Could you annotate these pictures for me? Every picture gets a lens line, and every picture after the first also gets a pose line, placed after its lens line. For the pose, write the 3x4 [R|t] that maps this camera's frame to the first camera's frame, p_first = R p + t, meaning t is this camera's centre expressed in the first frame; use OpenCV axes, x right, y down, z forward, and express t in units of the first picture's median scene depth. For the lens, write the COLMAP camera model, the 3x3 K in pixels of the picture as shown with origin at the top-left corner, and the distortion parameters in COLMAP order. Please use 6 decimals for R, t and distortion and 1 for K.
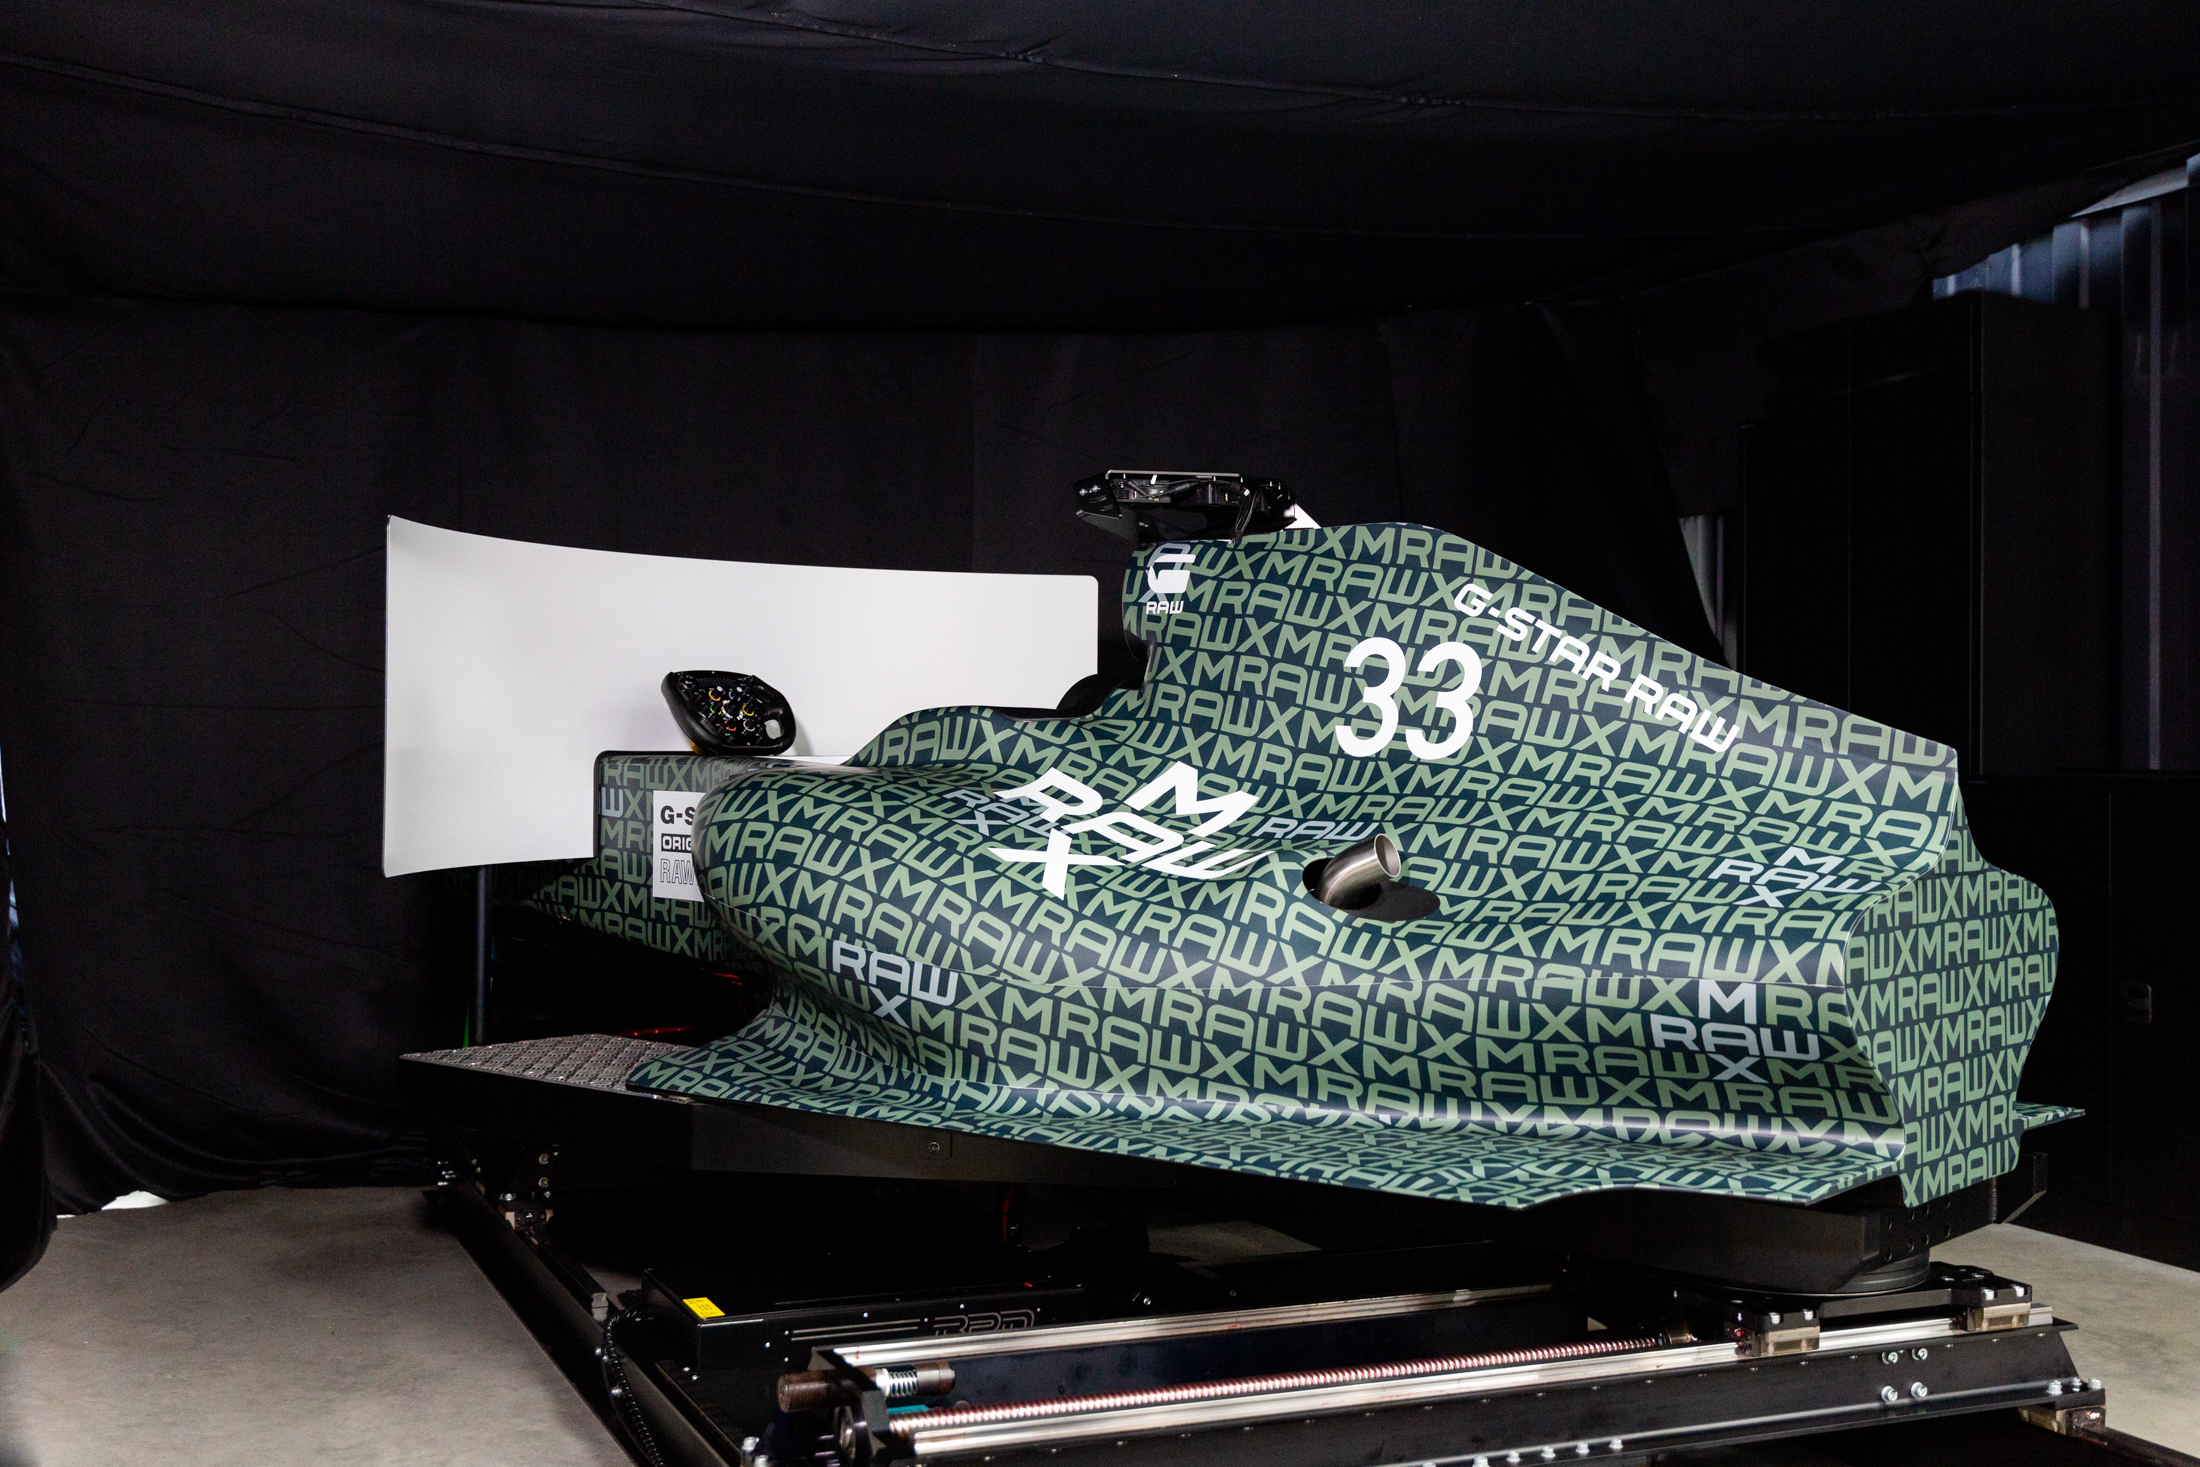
lens RADIAL K [[2465.2, 0, 1108.9], [0, 2465.2, 724.9], [0, 0, 1]] dist [0.002877, 0.000000]
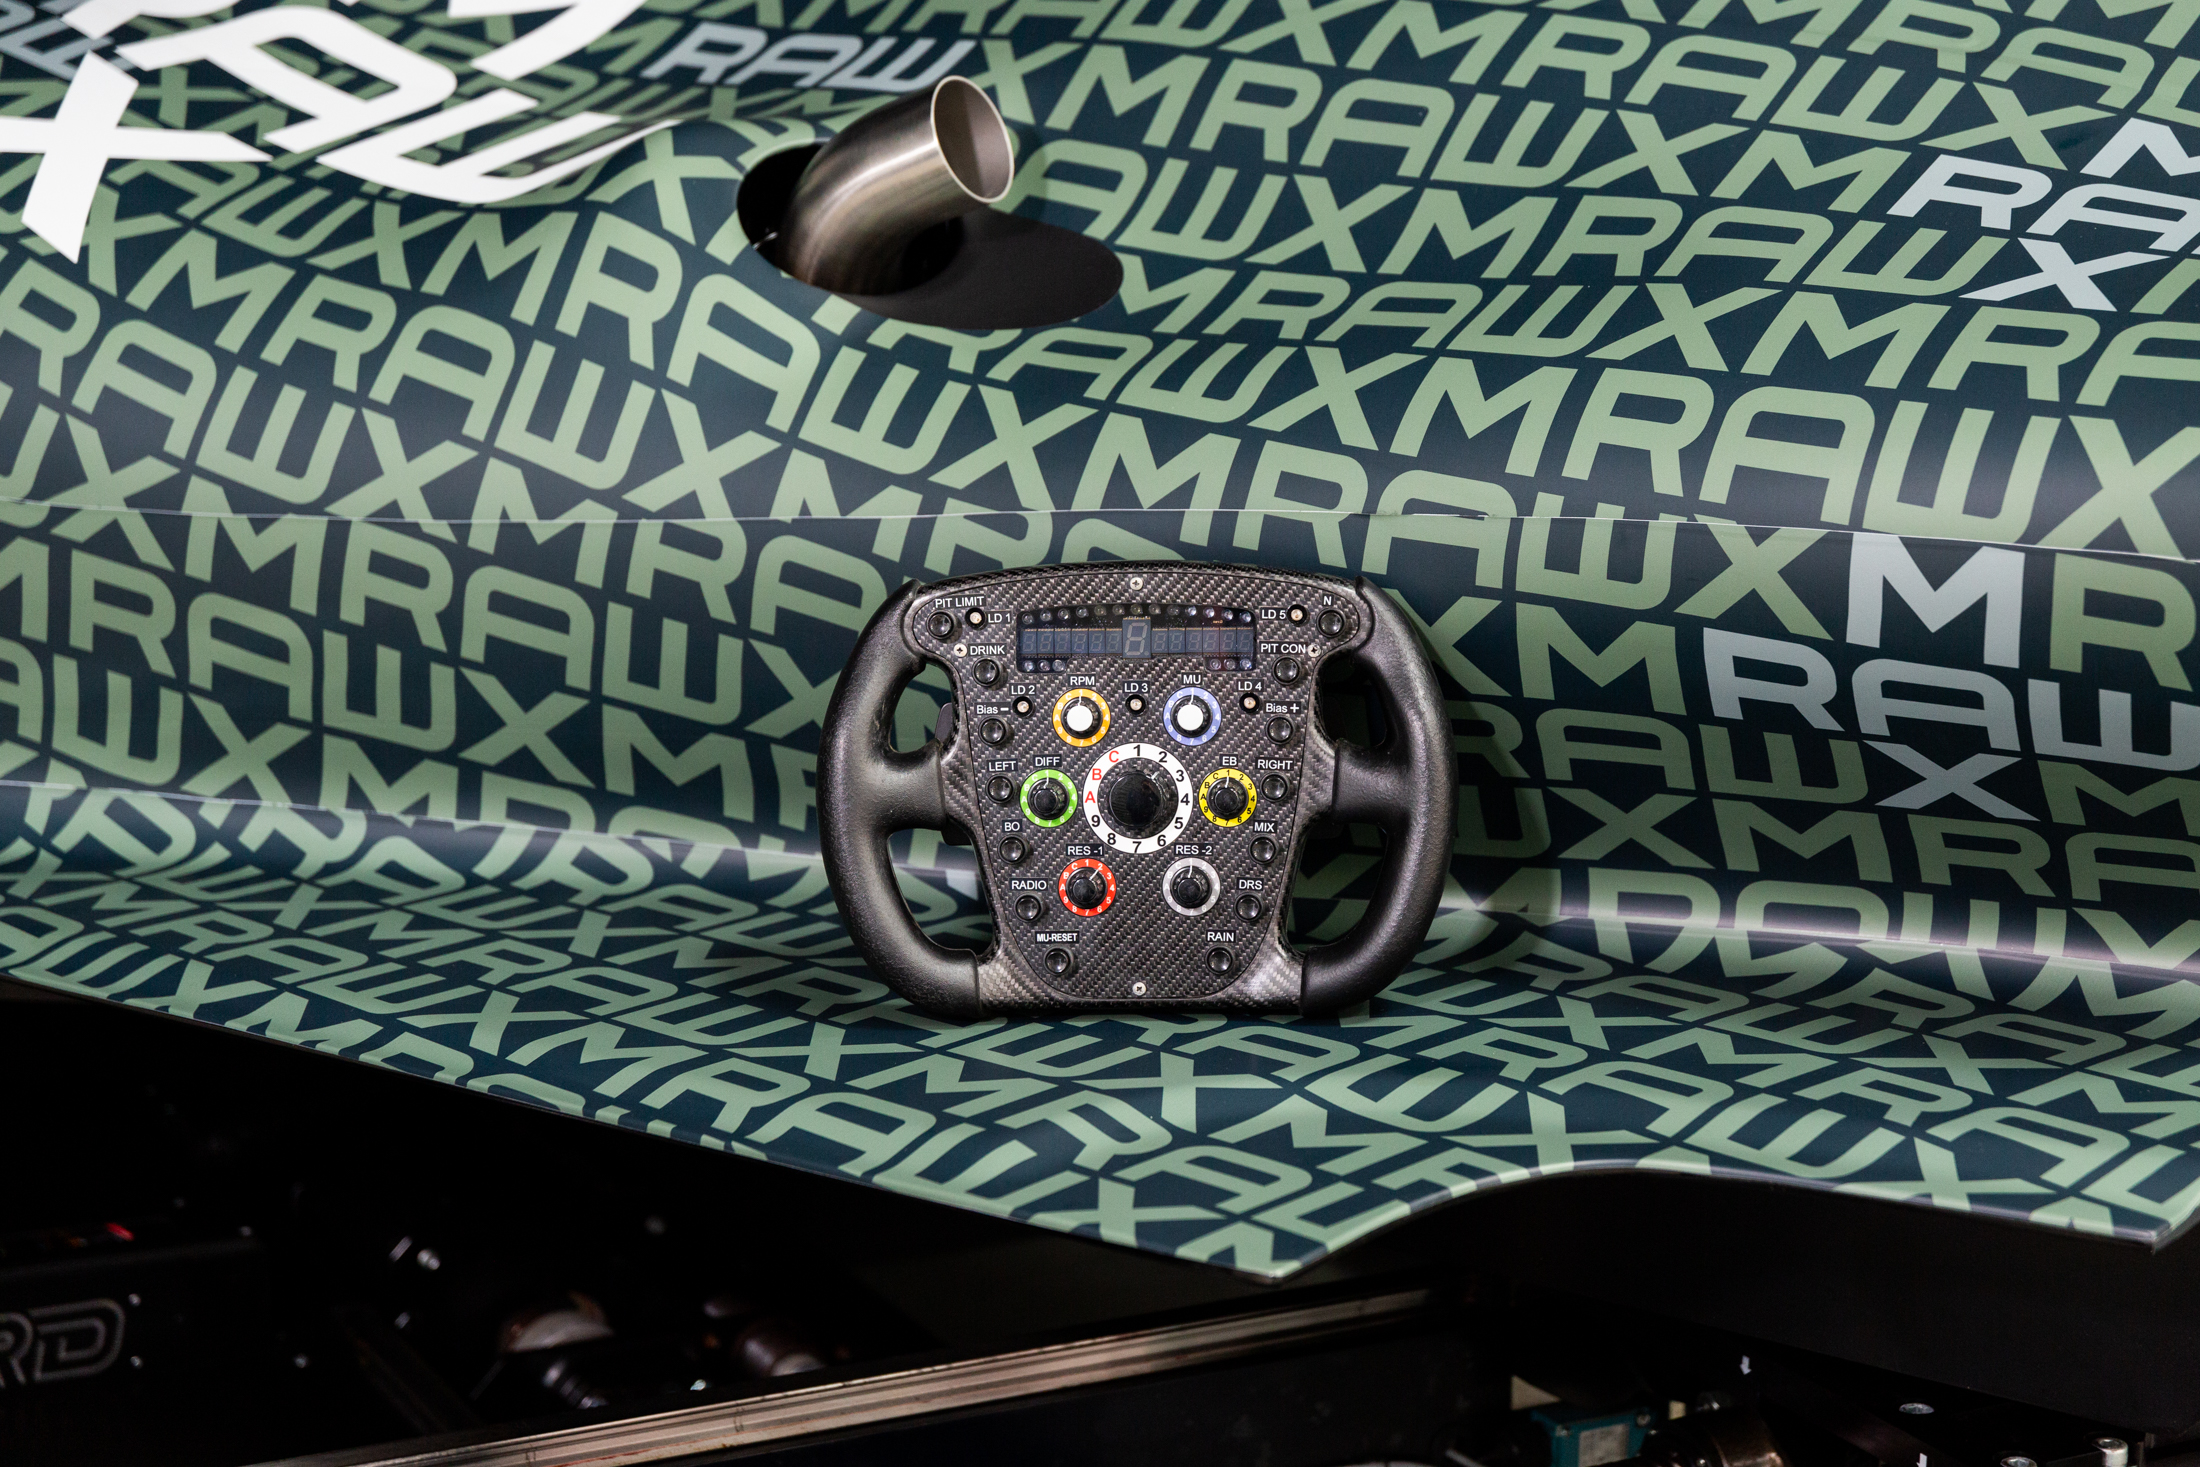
lens RADIAL K [[4057.6, 0, 1108.2], [0, 4057.6, 733.2], [0, 0, 1]] dist [0.017000, 0.000000]
pose [[0.997784, -0.010512, 0.065706, 0.096252], [-0.003784, 0.976883, 0.213743, 0.012768], [-0.066434, -0.213518, 0.974678, 0.436136]]
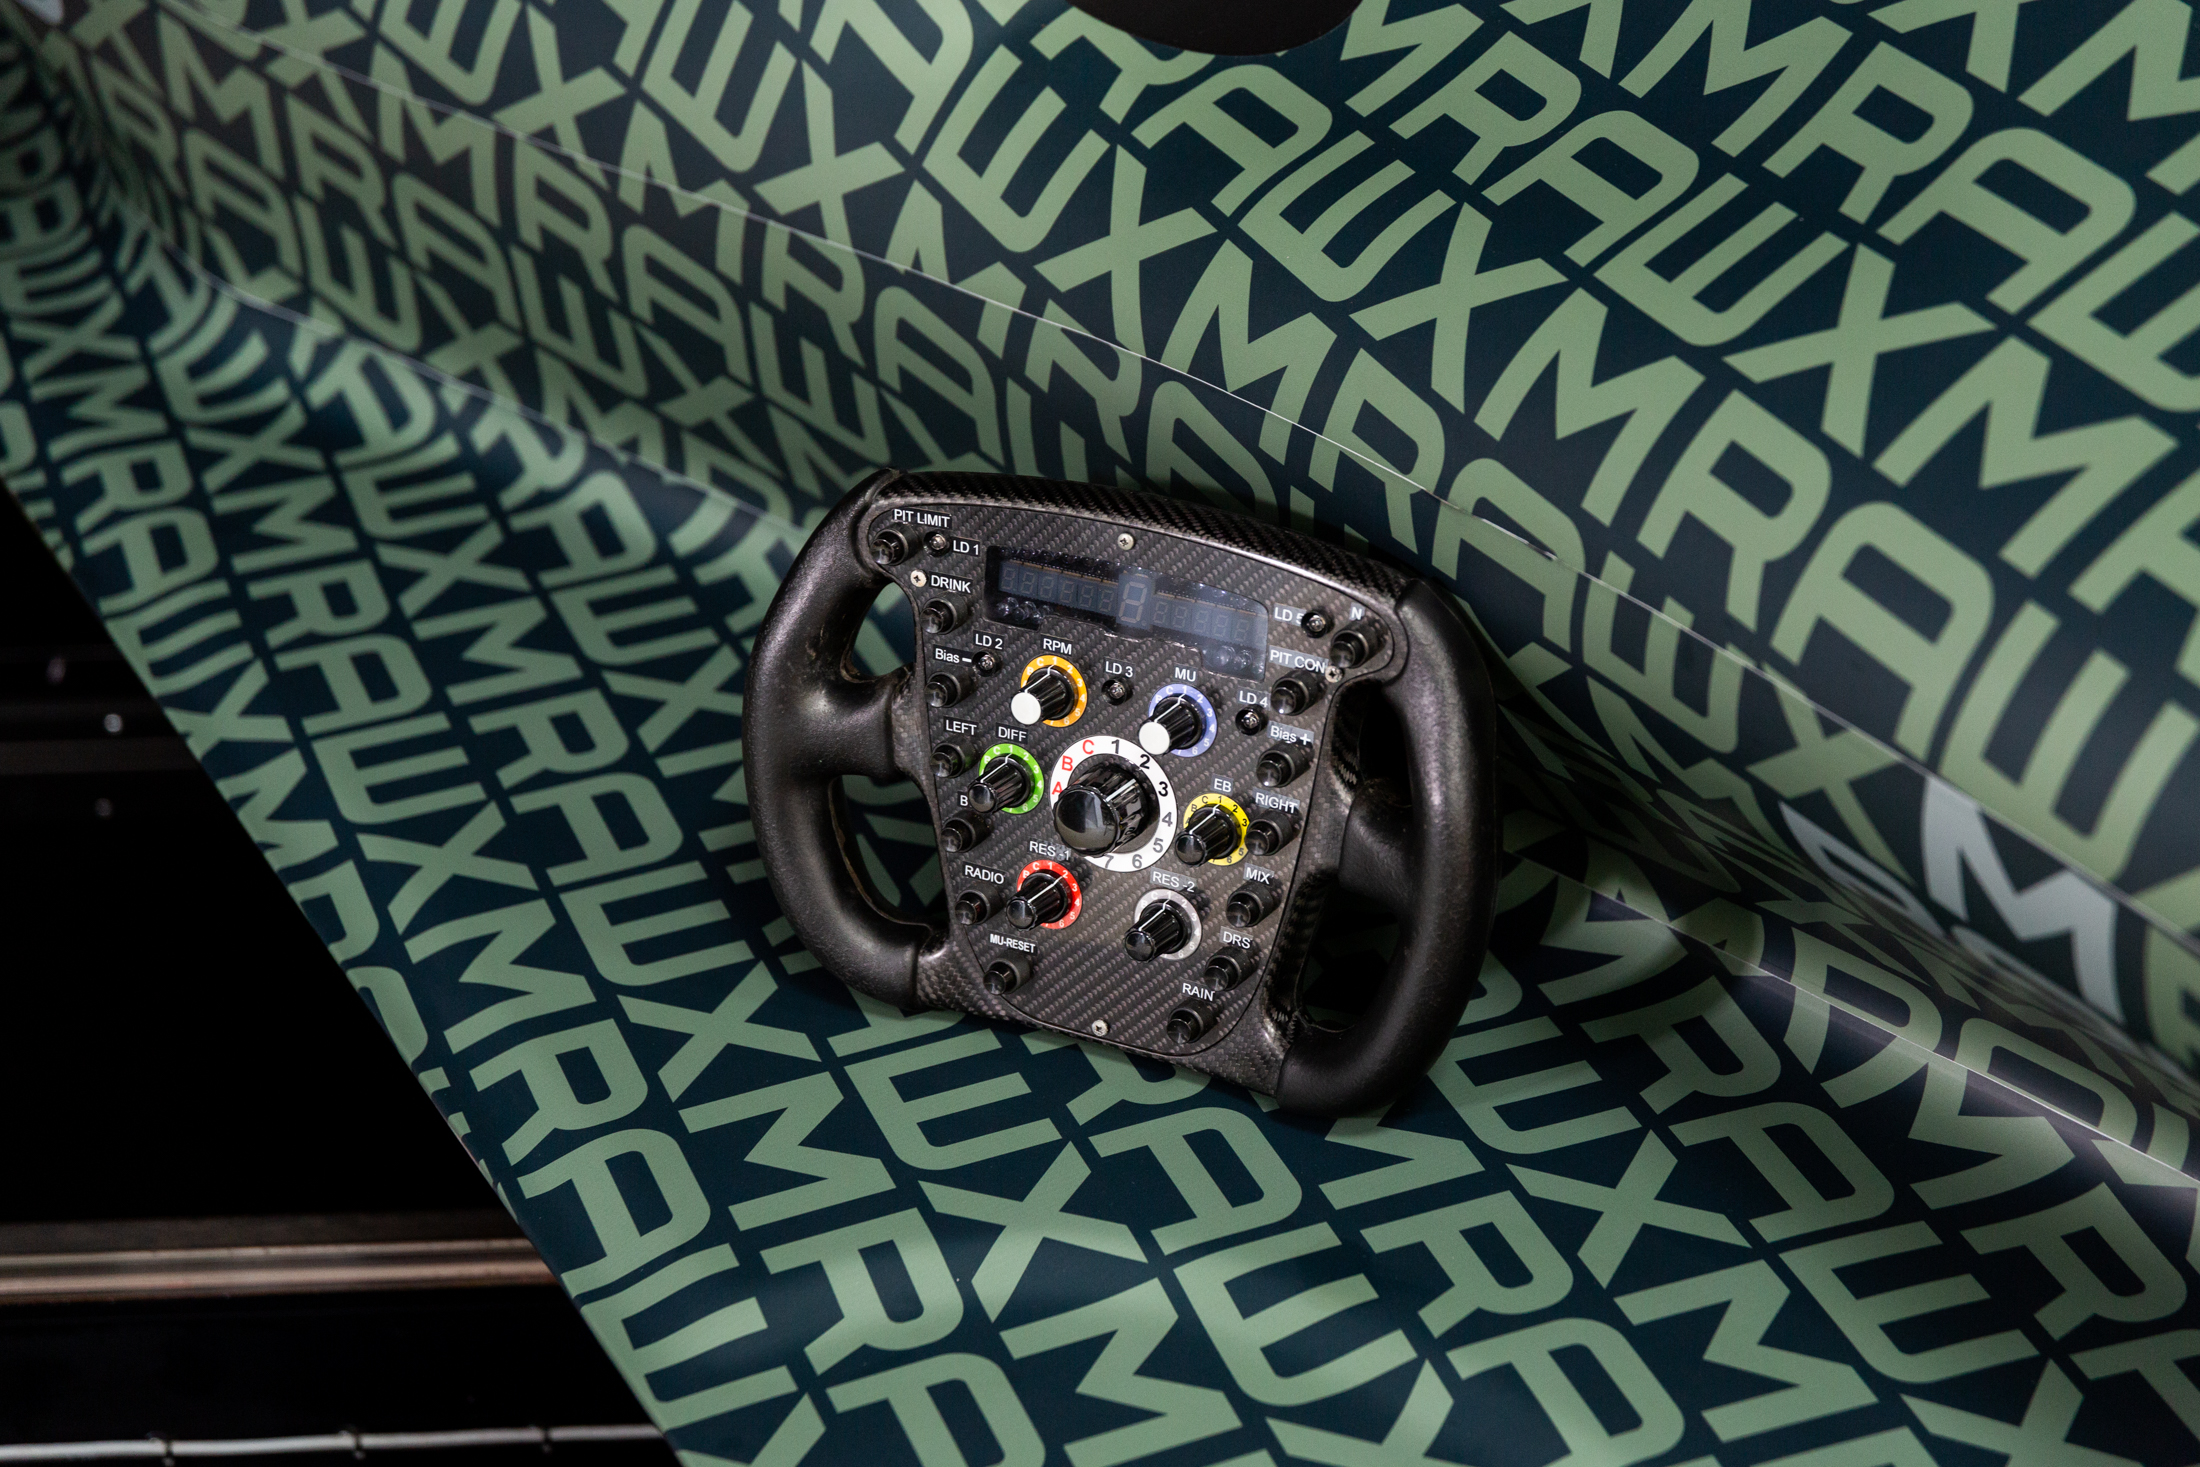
lens RADIAL K [[4057.6, 0, 1085.1], [0, 4057.6, 743.9], [0, 0, 1]] dist [0.017000, 0.000000]
pose [[0.928414, 0.175617, -0.327424, 0.266918], [0.024470, 0.850429, 0.525520, -0.086883], [0.370741, -0.495913, 0.785253, 0.633272]]
